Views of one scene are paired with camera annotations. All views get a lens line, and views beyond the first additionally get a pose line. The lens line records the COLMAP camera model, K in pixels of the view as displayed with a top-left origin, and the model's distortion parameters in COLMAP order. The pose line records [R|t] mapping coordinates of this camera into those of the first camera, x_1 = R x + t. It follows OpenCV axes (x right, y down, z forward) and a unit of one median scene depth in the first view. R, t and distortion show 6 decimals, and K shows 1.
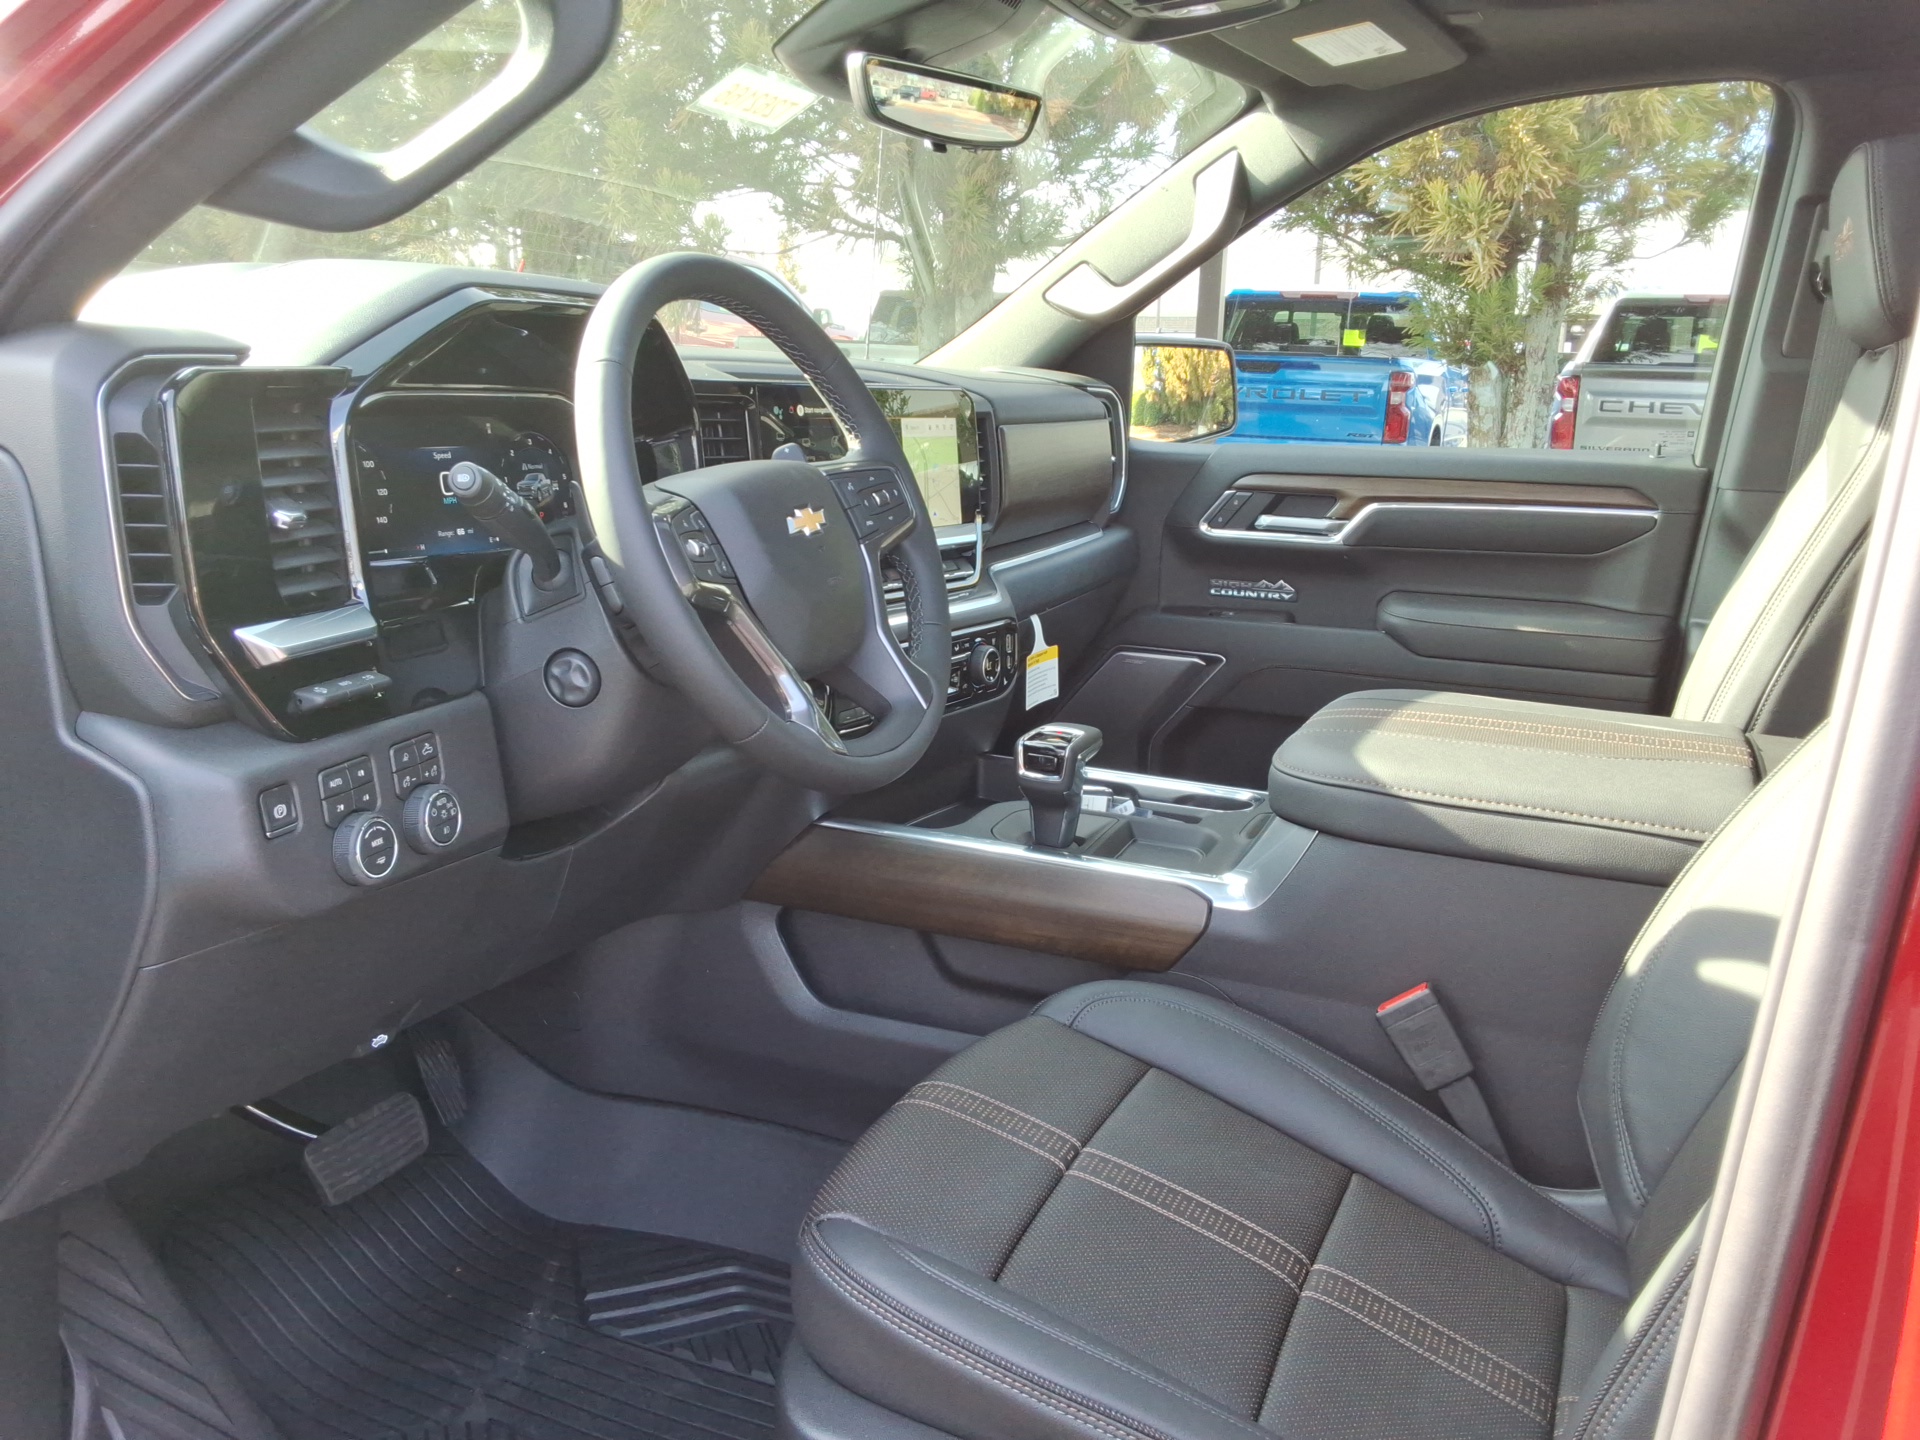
lens RADIAL K [[1543.5, 0, 965.5], [0, 1543.5, 699.0], [0, 0, 1]] dist [0.114627, -0.192075]
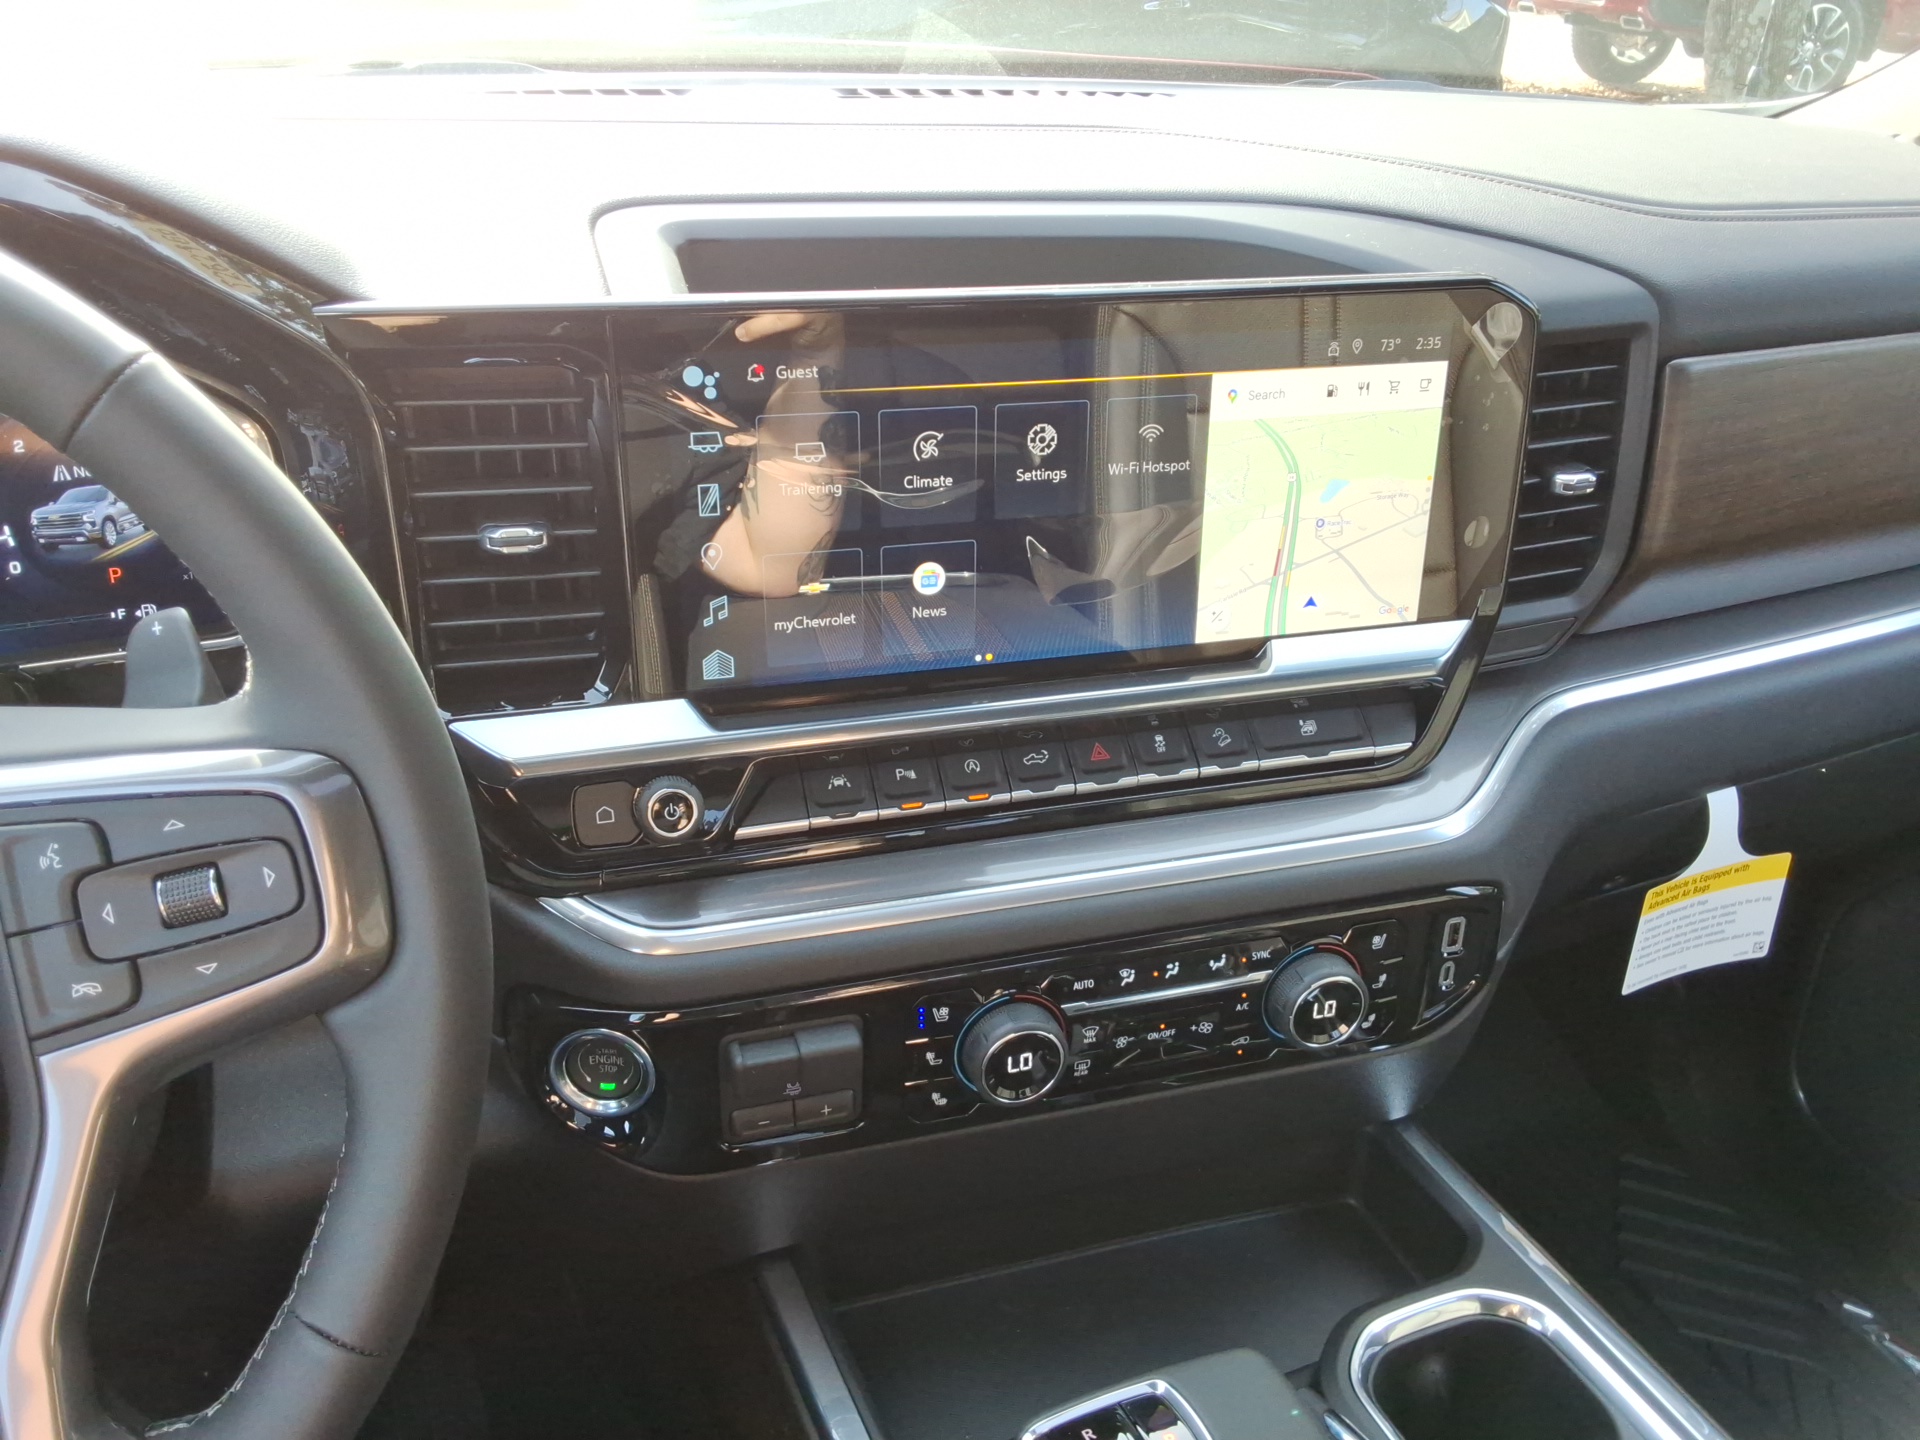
lens RADIAL K [[1521.0, 0, 976.3], [0, 1521.0, 699.6], [0, 0, 1]] dist [0.114646, -0.203062]
pose [[0.747700, 0.291205, -0.596778, 0.188498], [-0.145868, 0.948789, 0.280217, -0.229311], [0.647817, -0.122467, 0.751888, 0.751022]]
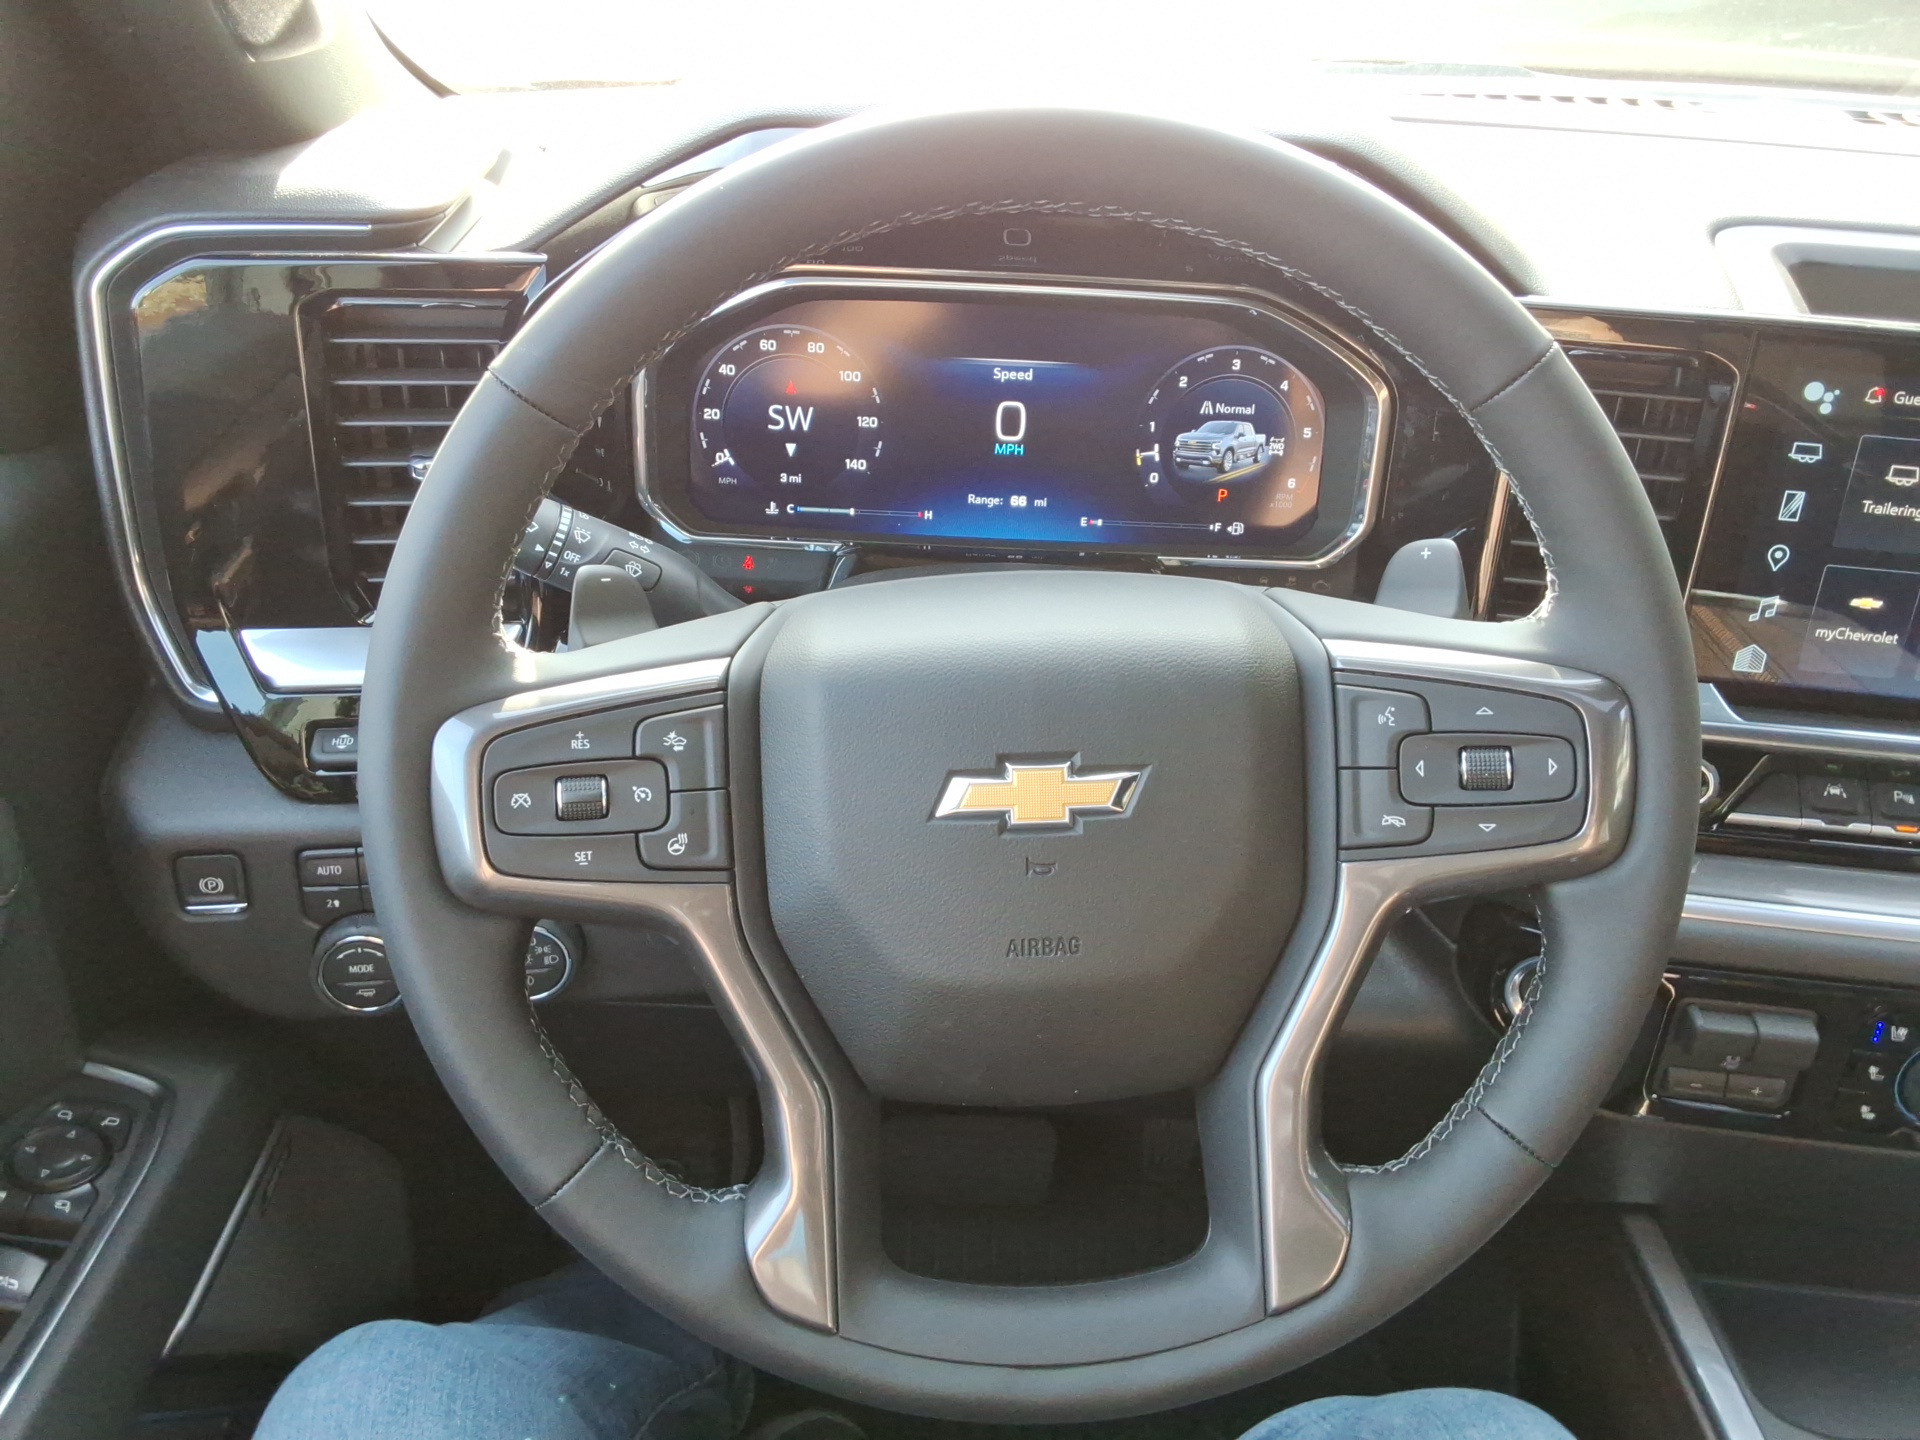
lens RADIAL K [[1522.3, 0, 983.3], [0, 1522.3, 702.9], [0, 0, 1]] dist [0.145107, -0.233841]
pose [[0.414725, 0.425056, -0.804569, 0.160744], [-0.215961, 0.904908, 0.366746, -0.217142], [0.883948, 0.021657, 0.467083, 0.610308]]
